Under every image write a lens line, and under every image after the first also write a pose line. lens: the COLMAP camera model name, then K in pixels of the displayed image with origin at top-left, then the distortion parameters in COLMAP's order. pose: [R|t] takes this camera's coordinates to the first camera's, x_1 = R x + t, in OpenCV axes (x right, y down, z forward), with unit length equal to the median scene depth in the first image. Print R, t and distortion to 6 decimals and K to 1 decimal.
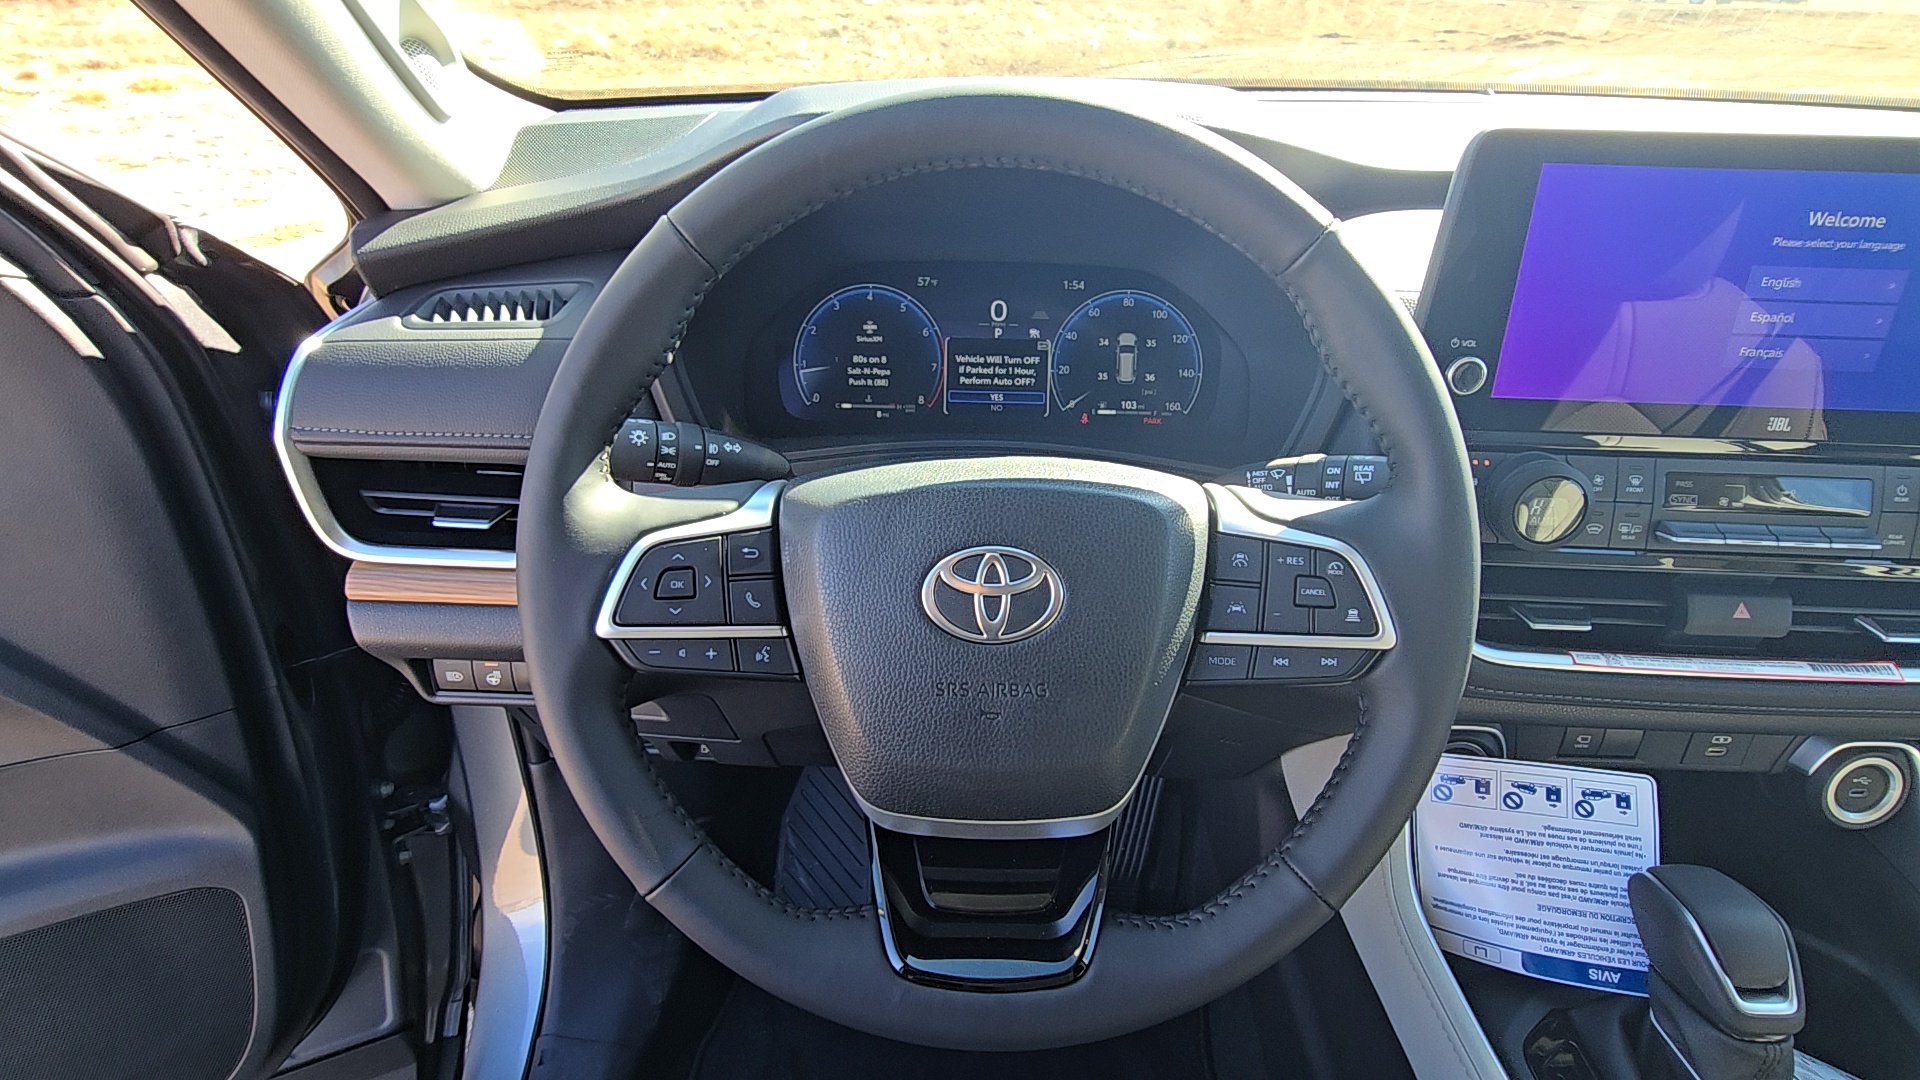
lens RADIAL K [[964.2, 0, 991.5], [0, 964.2, 550.7], [0, 0, 1]] dist [-0.002882, 0.003463]
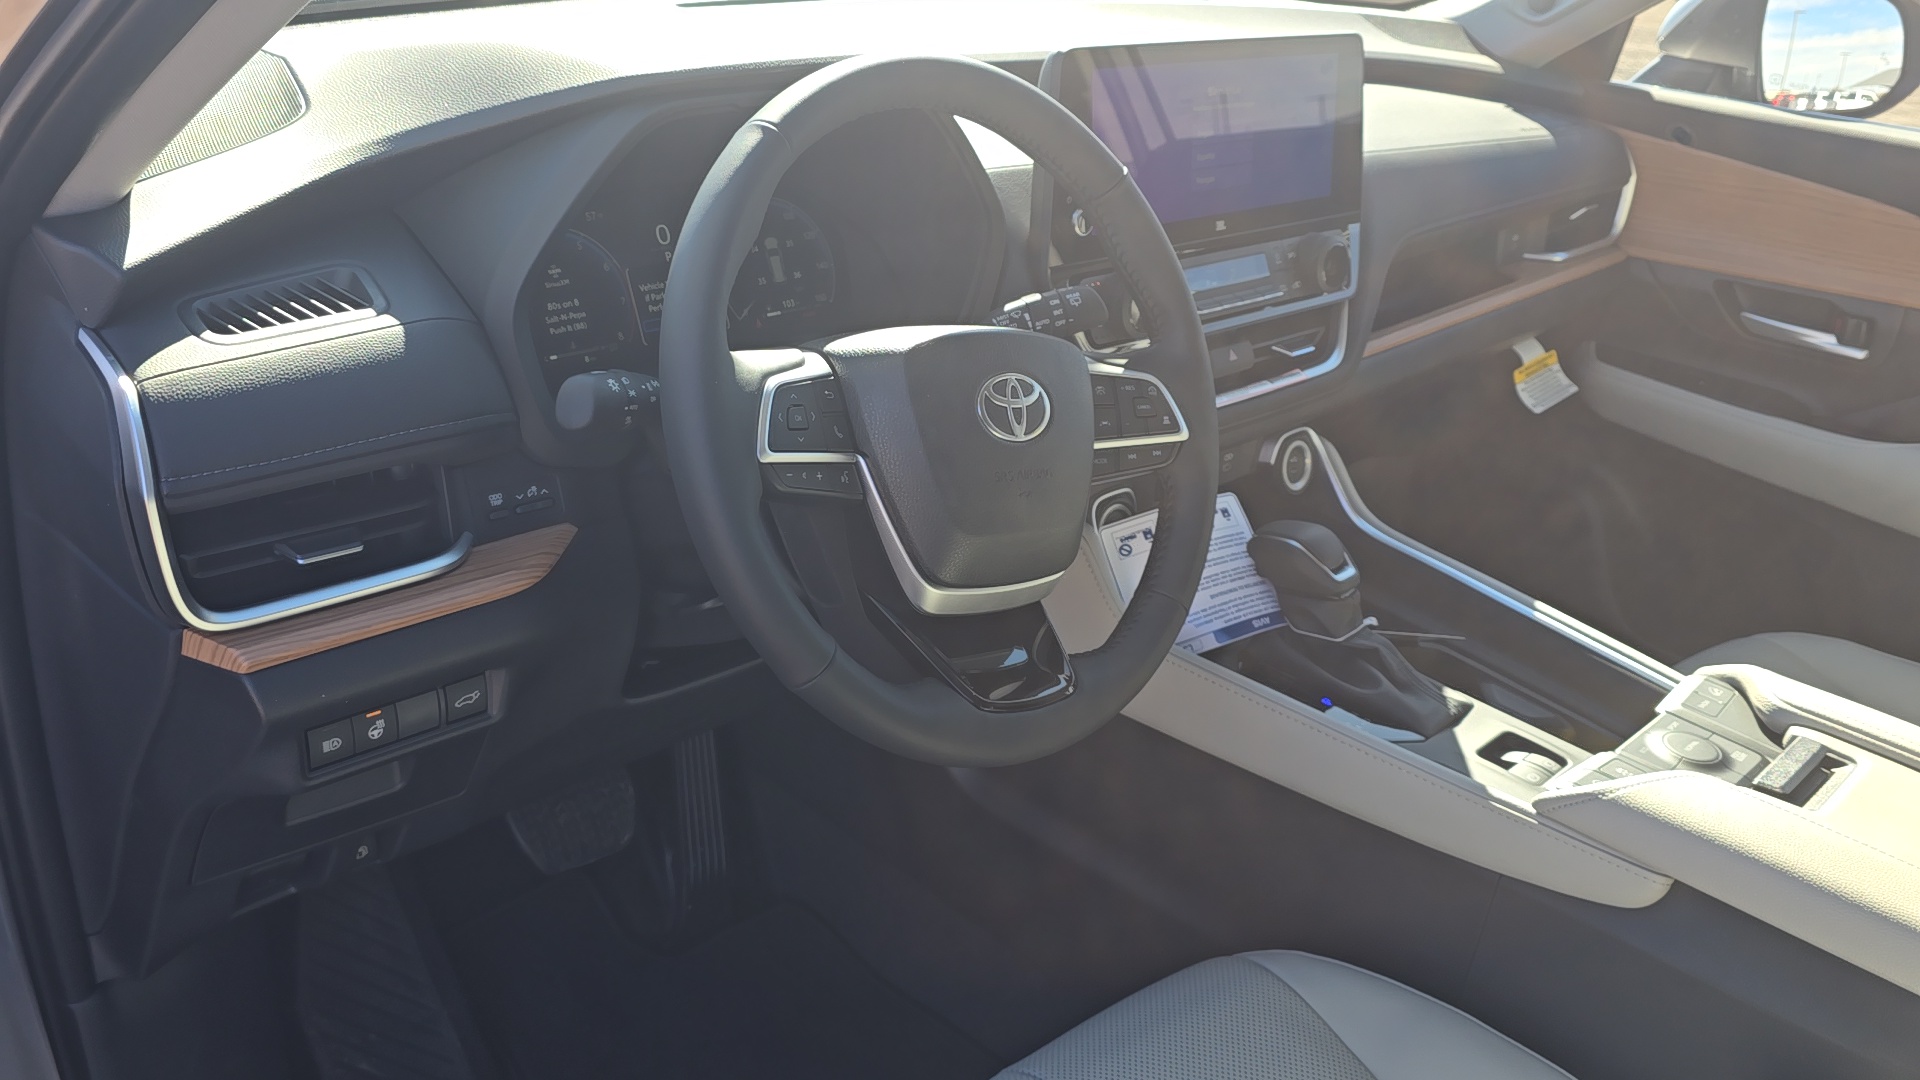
lens RADIAL K [[1581.5, 0, 939.9], [0, 1581.5, 576.4], [0, 0, 1]] dist [-0.013046, 0.013405]
pose [[0.698162, -0.285461, 0.656569, -0.980150], [0.297605, 0.949800, 0.096493, 0.014930], [-0.651154, 0.128030, 0.748069, -0.369294]]
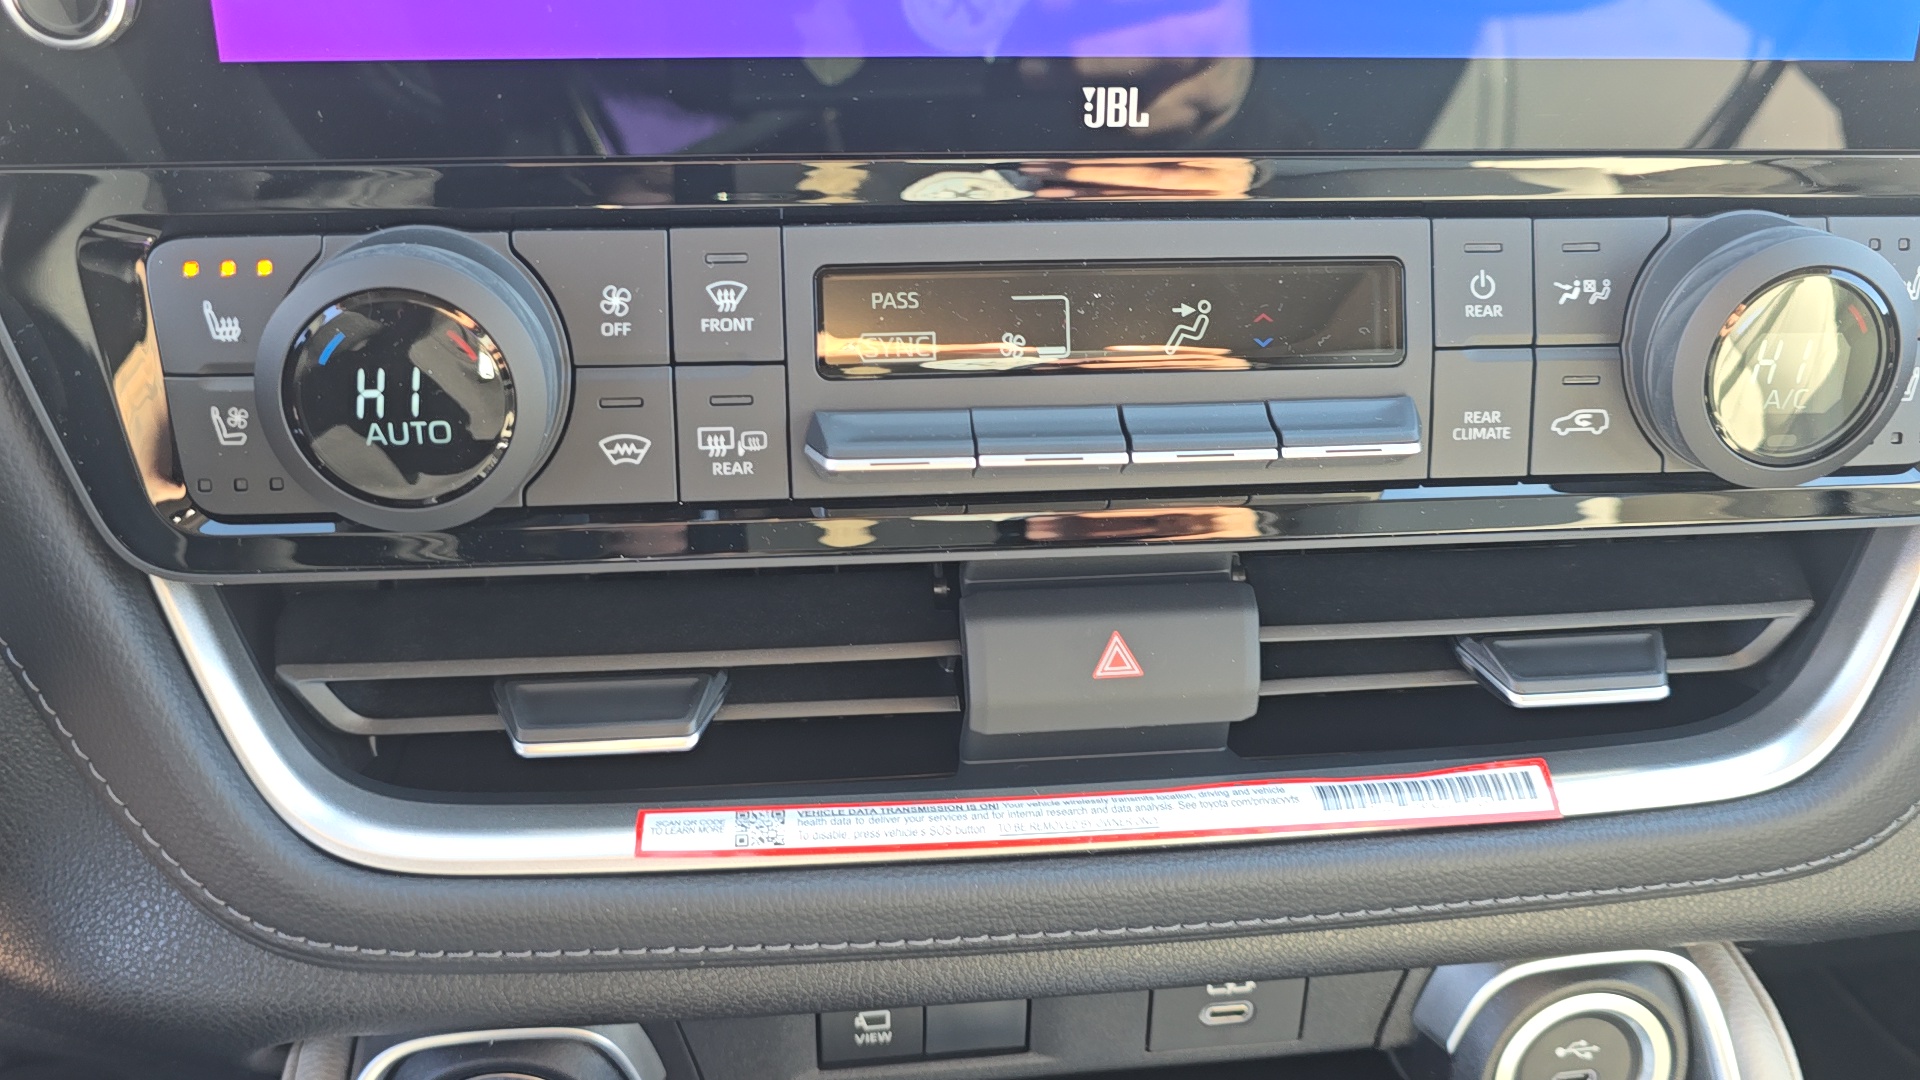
lens RADIAL K [[1581.5, 0, 951.9], [0, 1581.5, 543.2], [0, 0, 1]] dist [-0.013046, 0.013405]
pose [[0.993353, -0.071524, 0.090193, 0.547770], [0.072285, 0.997370, -0.005198, 0.017154], [-0.089584, 0.011683, 0.995911, 0.349506]]
